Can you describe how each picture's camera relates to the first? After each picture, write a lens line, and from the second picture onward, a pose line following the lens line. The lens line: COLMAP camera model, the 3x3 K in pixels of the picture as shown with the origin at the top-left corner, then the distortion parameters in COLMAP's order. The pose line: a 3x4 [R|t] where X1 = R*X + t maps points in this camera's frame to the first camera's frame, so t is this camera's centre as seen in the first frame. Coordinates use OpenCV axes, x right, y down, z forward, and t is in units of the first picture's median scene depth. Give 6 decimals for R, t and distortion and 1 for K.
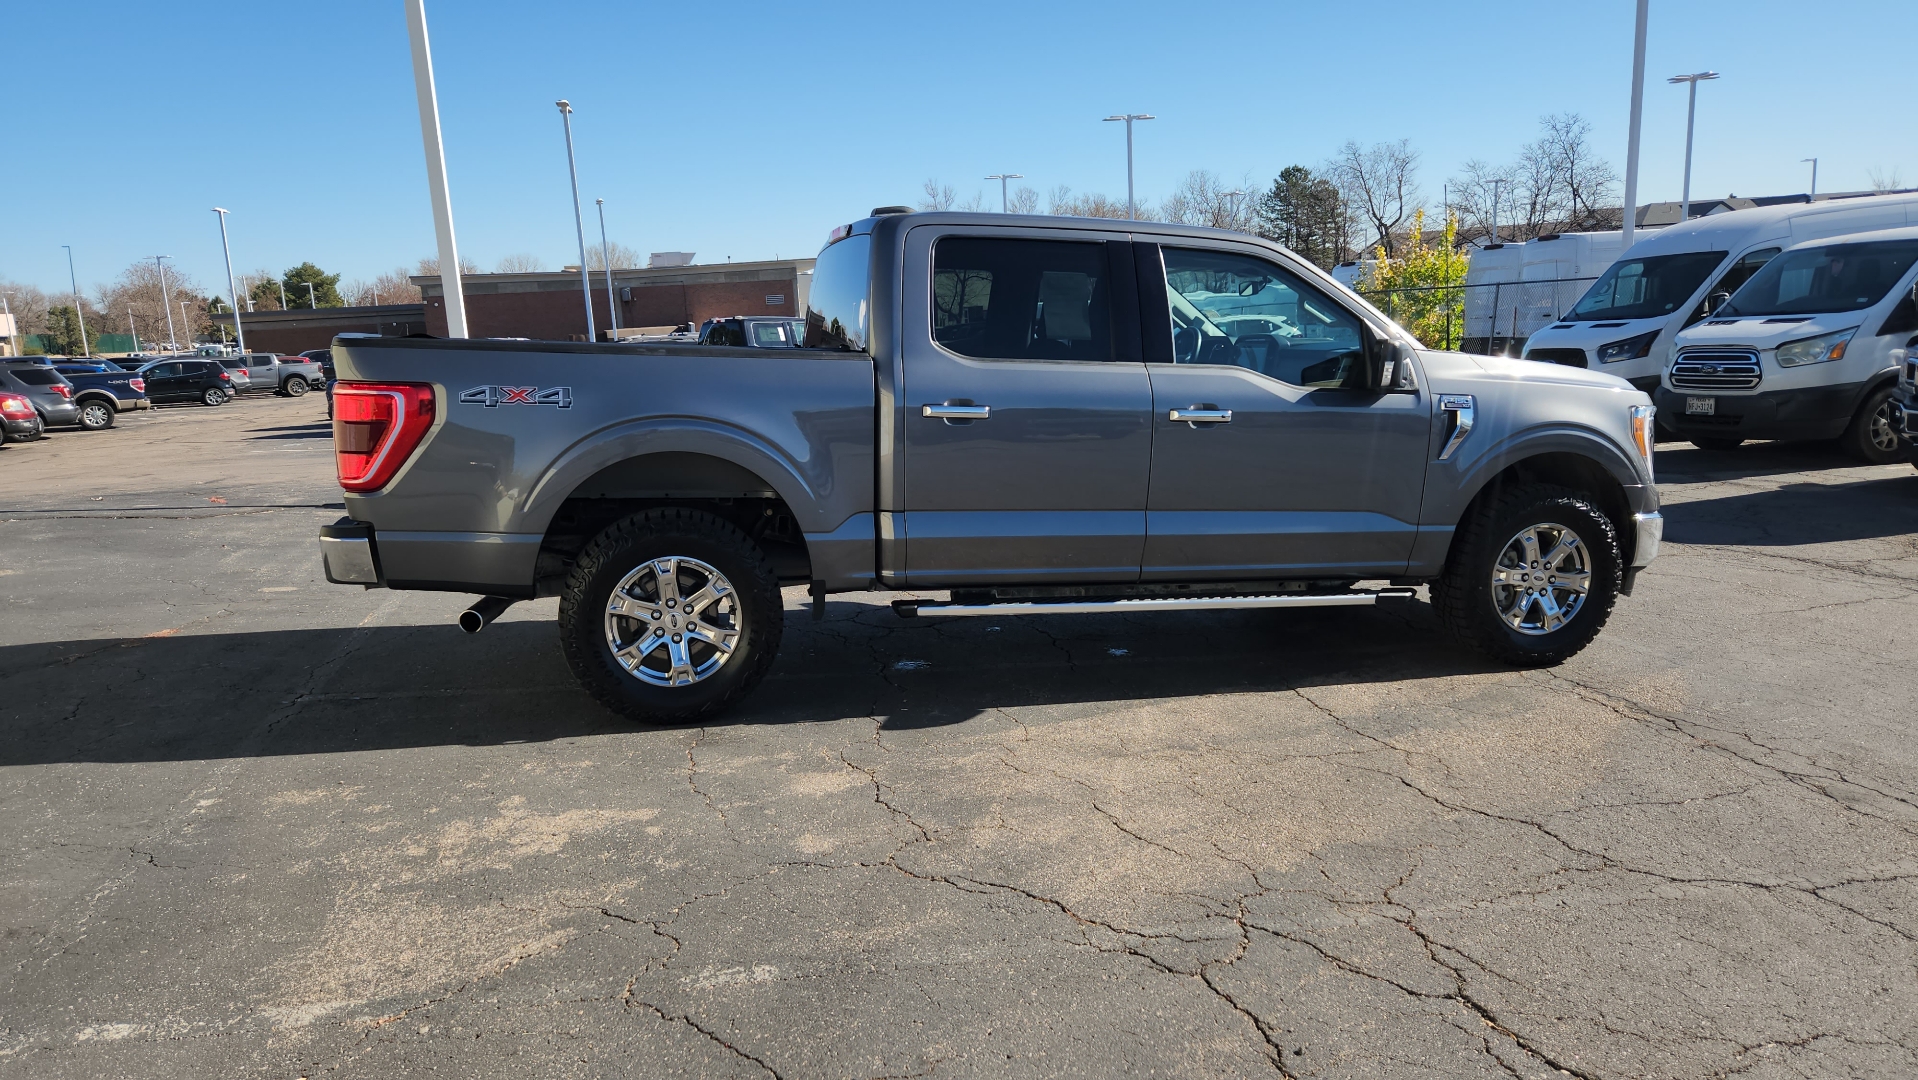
lens RADIAL K [[1280.3, 0, 932.5], [0, 1280.3, 566.4], [0, 0, 1]] dist [0.068549, -0.054220]
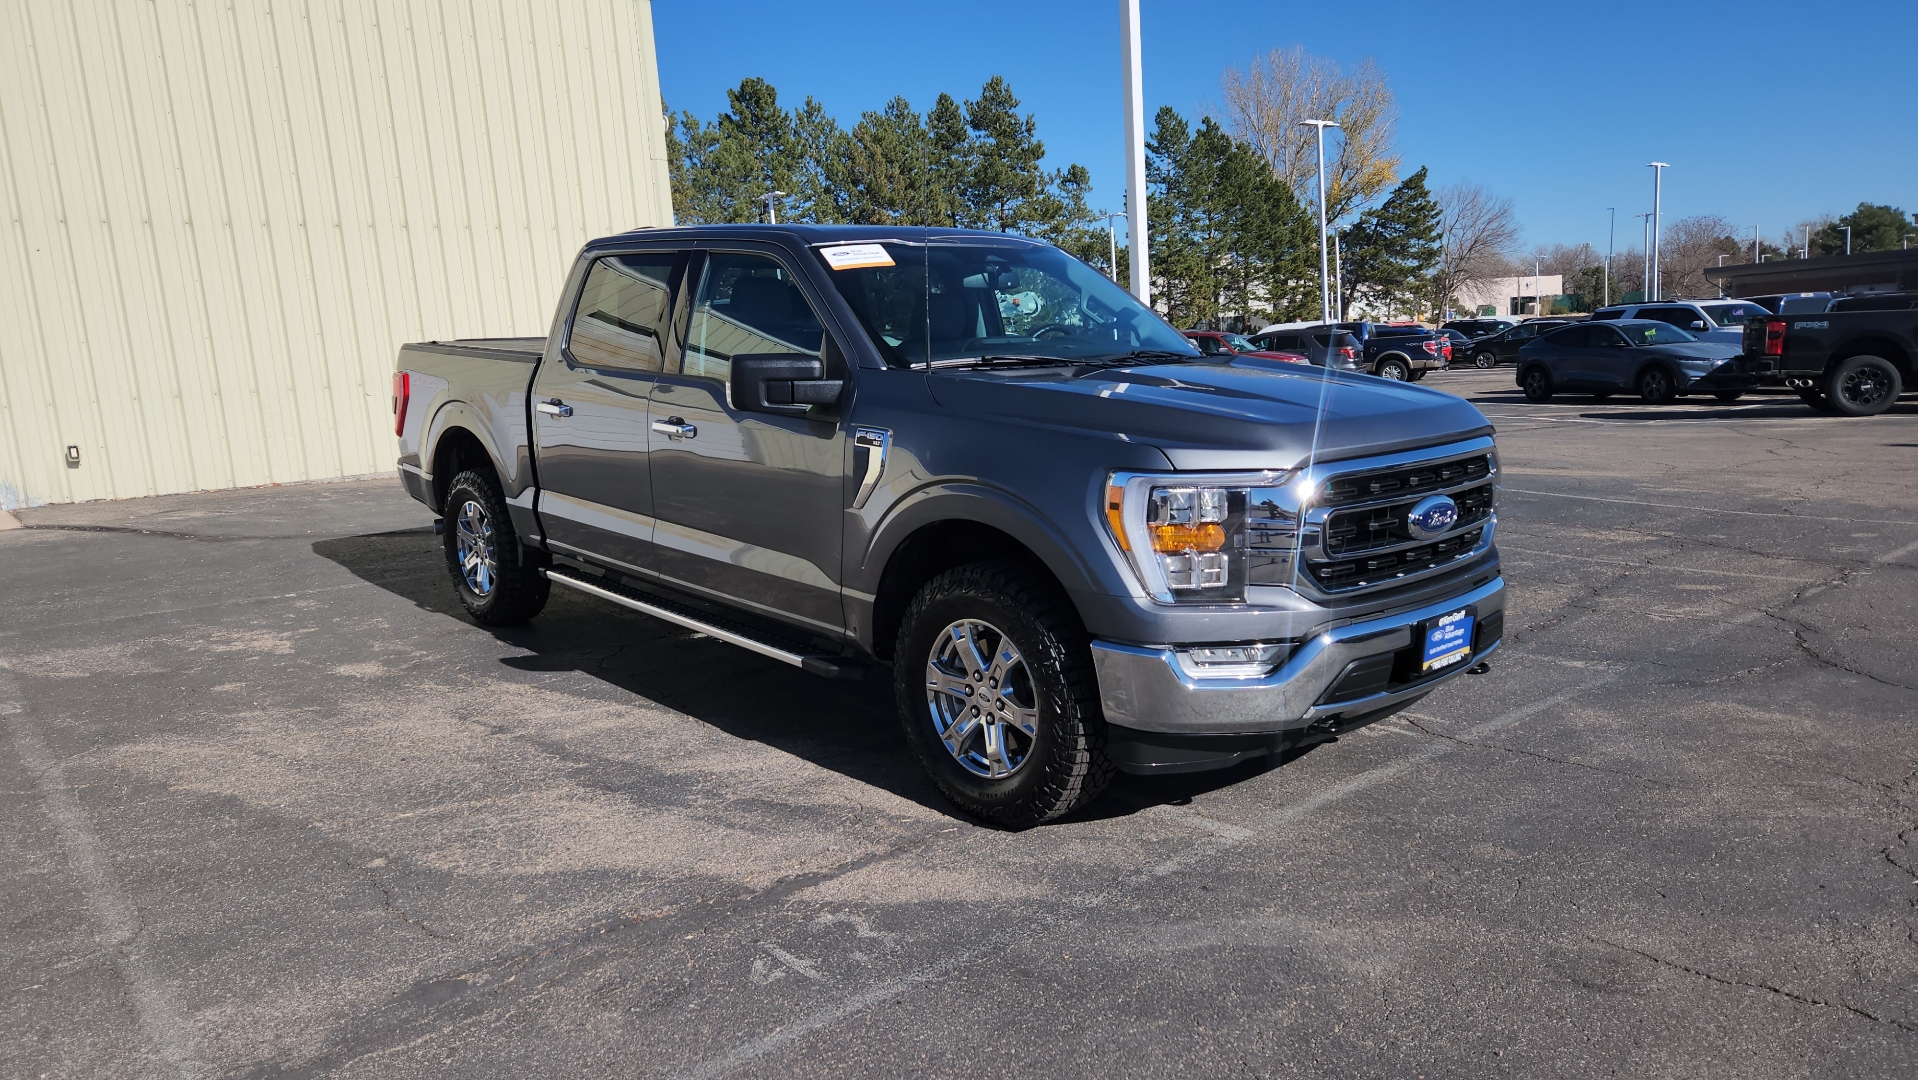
lens RADIAL K [[1285.6, 0, 929.4], [0, 1285.6, 560.5], [0, 0, 1]] dist [0.062480, -0.042704]
pose [[0.465801, 0.158456, -0.870586, 1.111676], [-0.132693, 0.985220, 0.108324, -0.143599], [0.874884, 0.065063, 0.479943, 0.672859]]
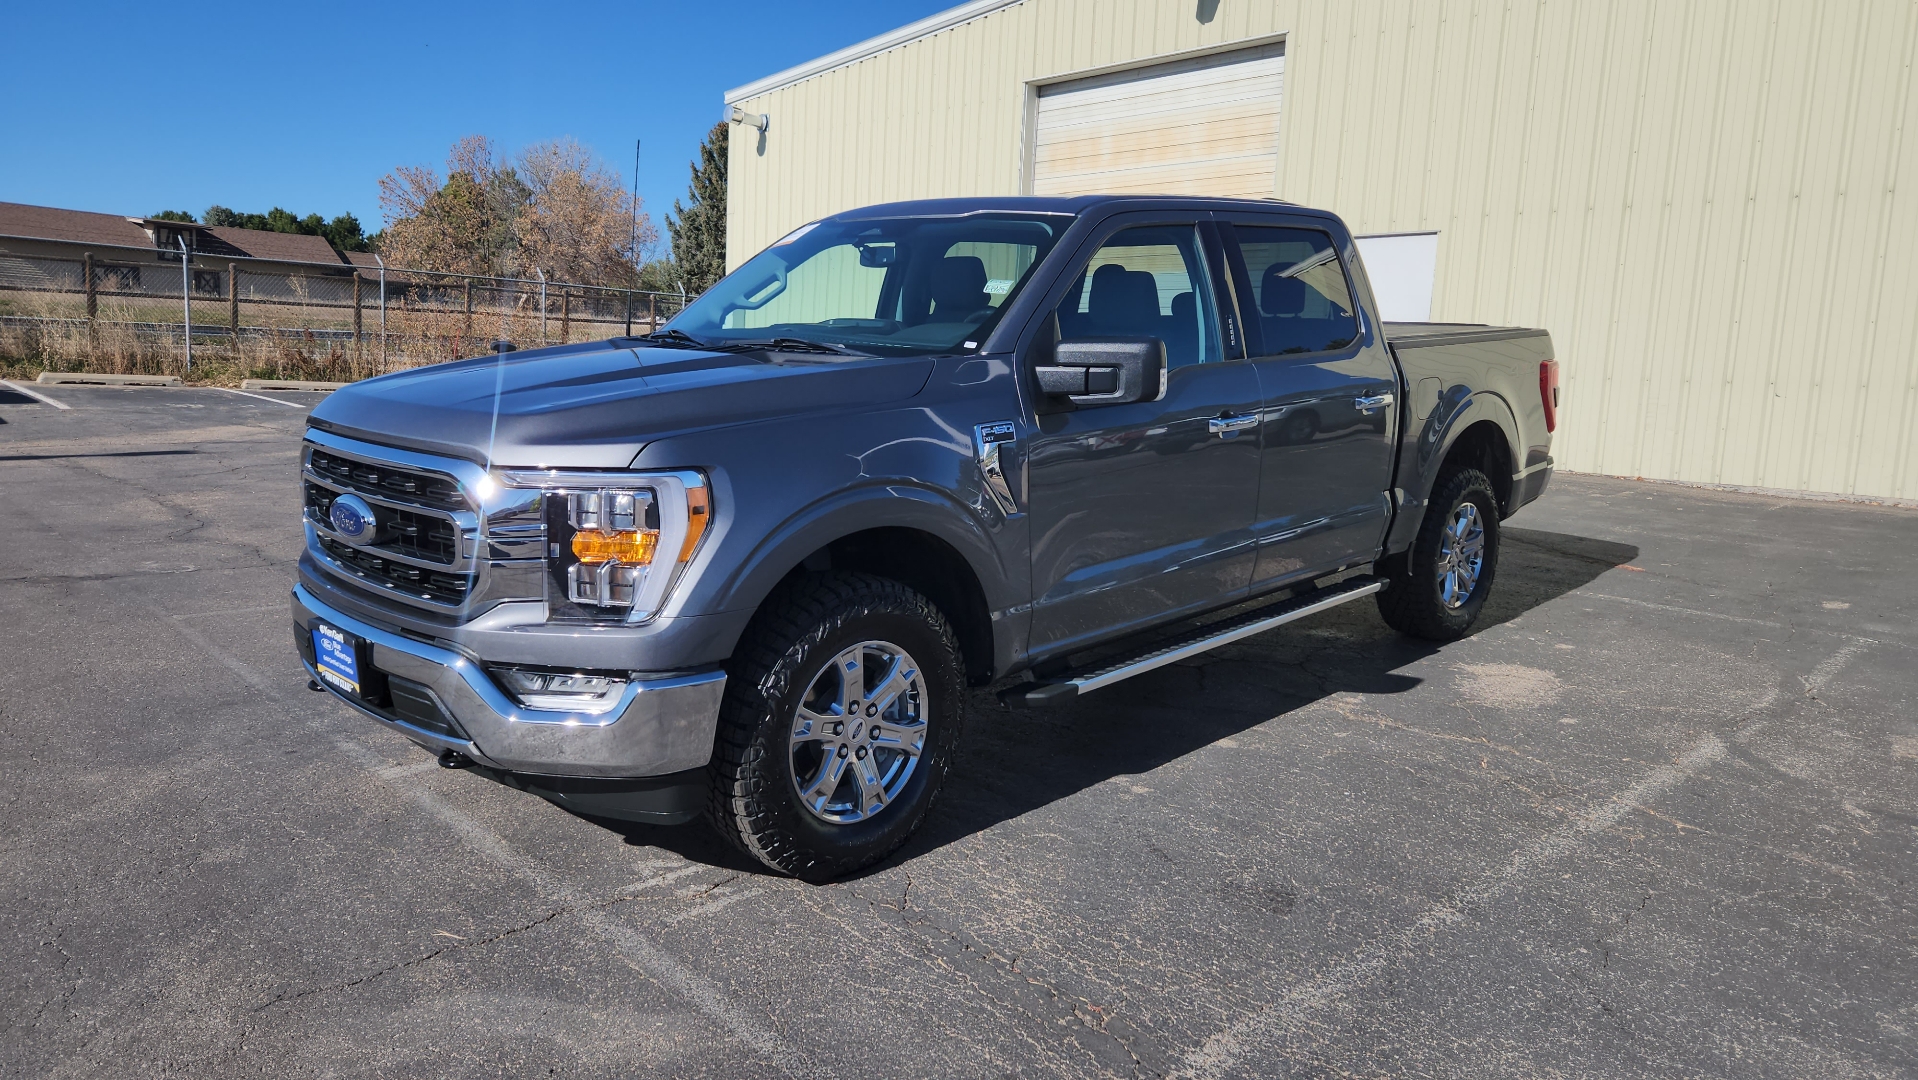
lens RADIAL K [[1280.4, 0, 928.4], [0, 1280.4, 541.3], [0, 0, 1]] dist [0.061215, -0.035397]
pose [[-0.858803, 0.079511, -0.506099, 0.698088], [-0.104032, 0.940234, 0.324248, -0.348958], [0.501632, 0.331115, -0.799204, 1.896209]]
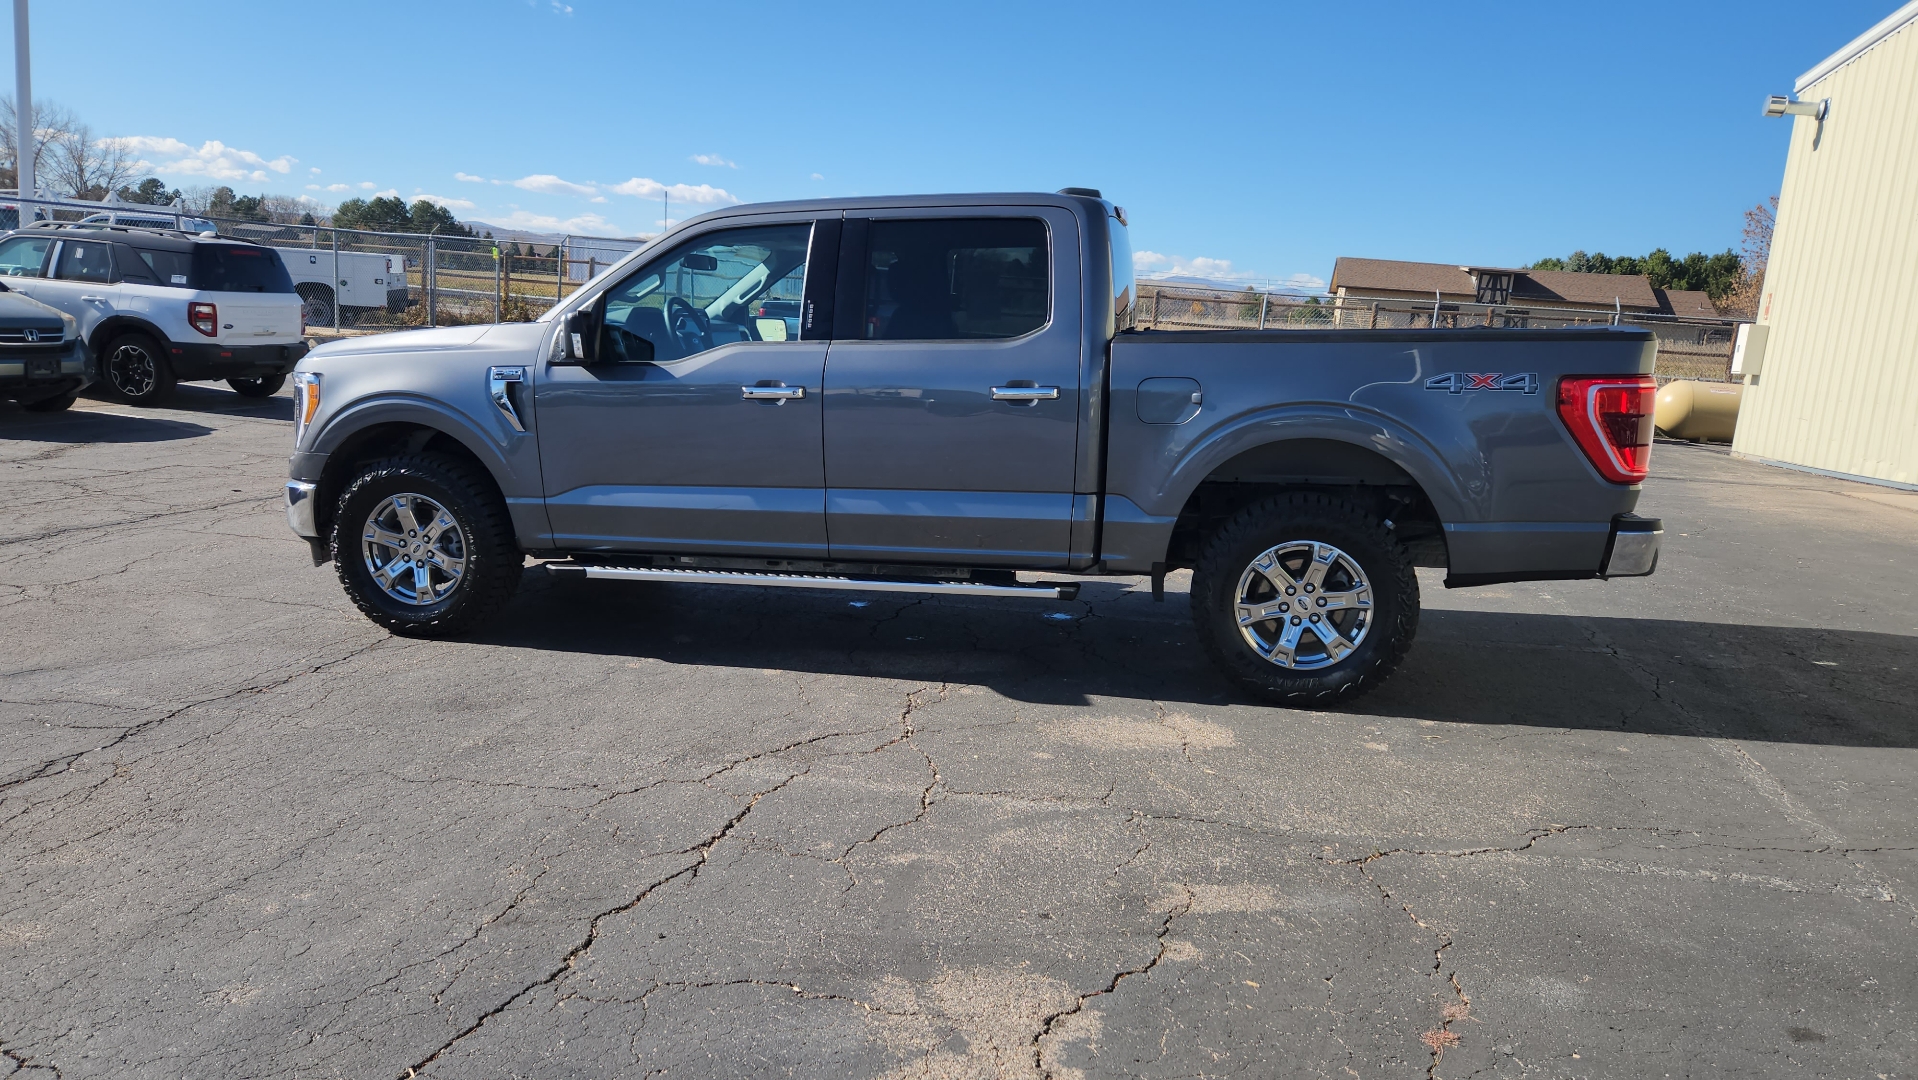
lens RADIAL K [[1278.0, 0, 916.9], [0, 1278.0, 550.0], [0, 0, 1]] dist [0.067945, -0.051540]
pose [[-0.895107, -0.097090, 0.435151, -0.410671], [0.055665, 0.944029, 0.325133, -0.366672], [-0.442362, 0.315252, -0.839603, 2.100070]]
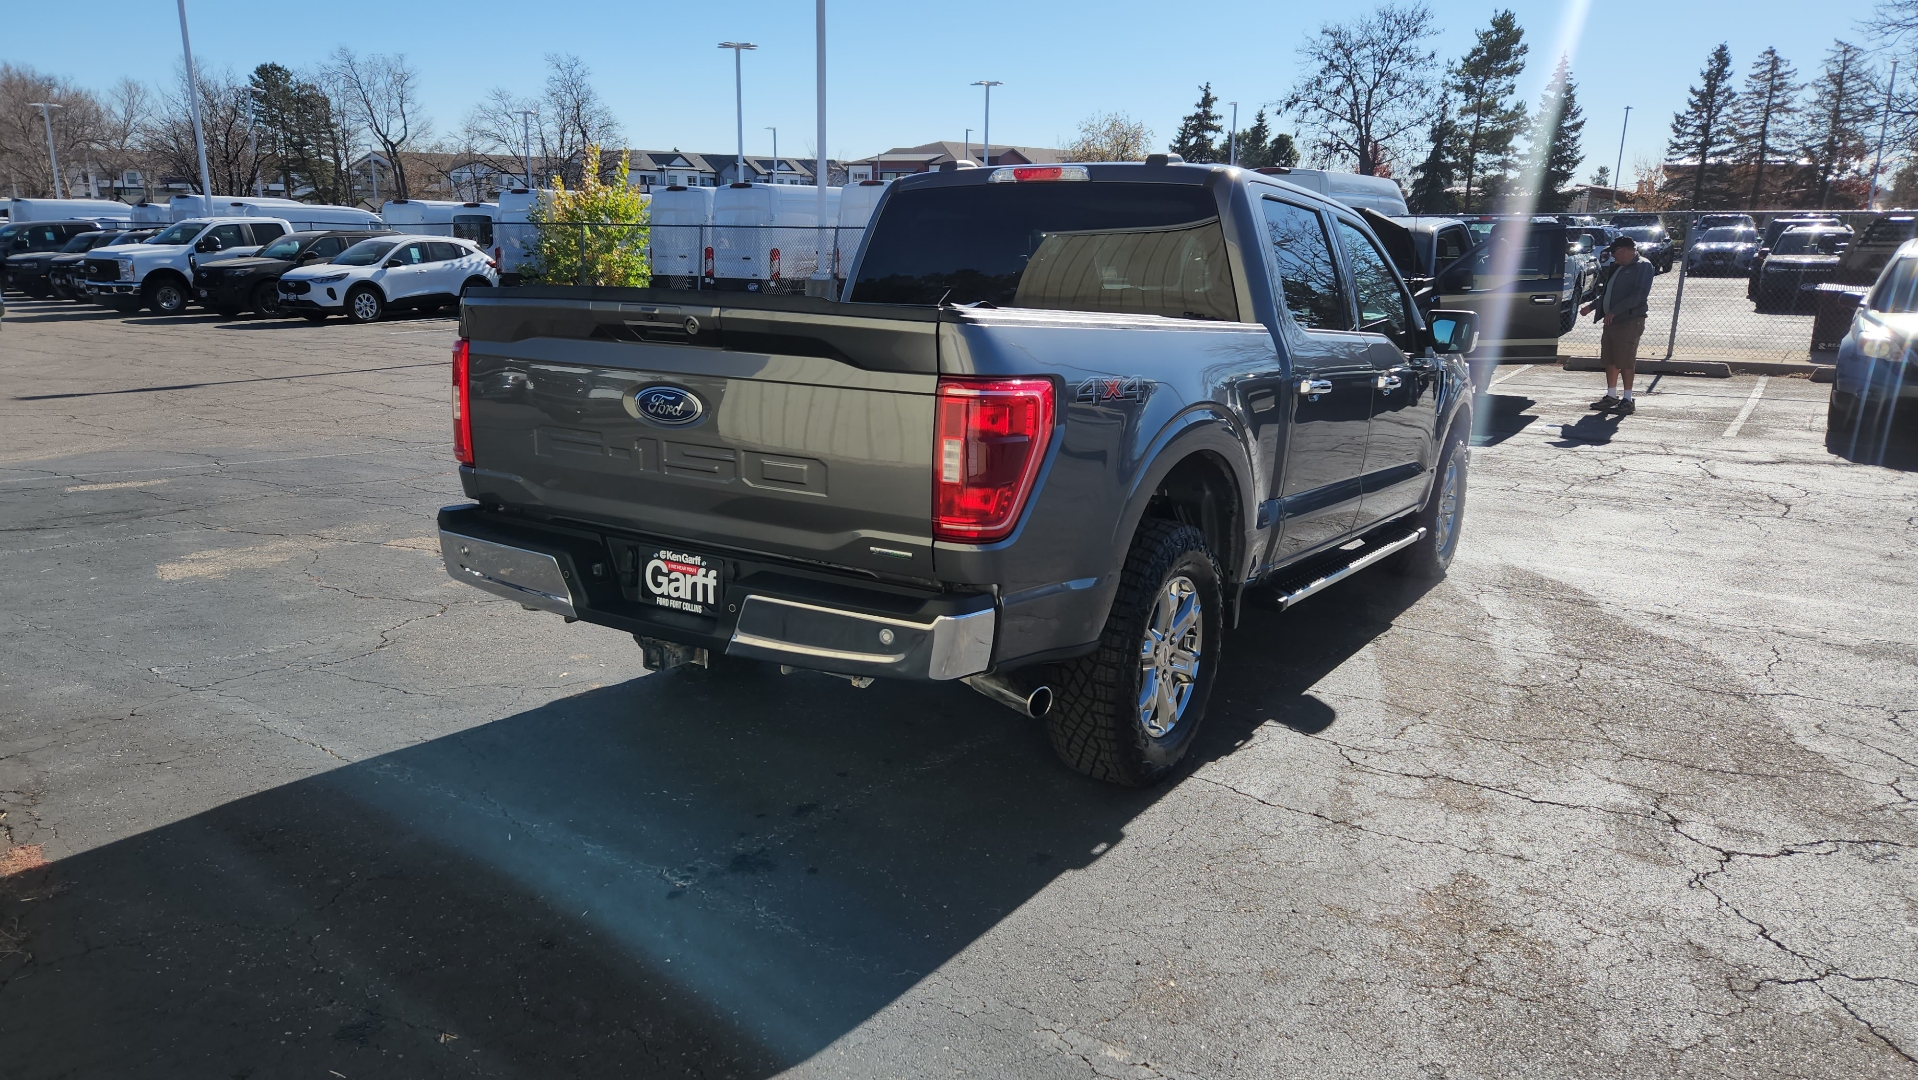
lens RADIAL K [[1278.0, 0, 936.0], [0, 1278.0, 550.8], [0, 0, 1]] dist [0.067945, -0.051540]
pose [[0.731724, -0.115070, 0.671817, -0.758754], [0.084674, 0.993357, 0.077919, -0.089424], [-0.676321, -0.000130, 0.736607, 0.443019]]
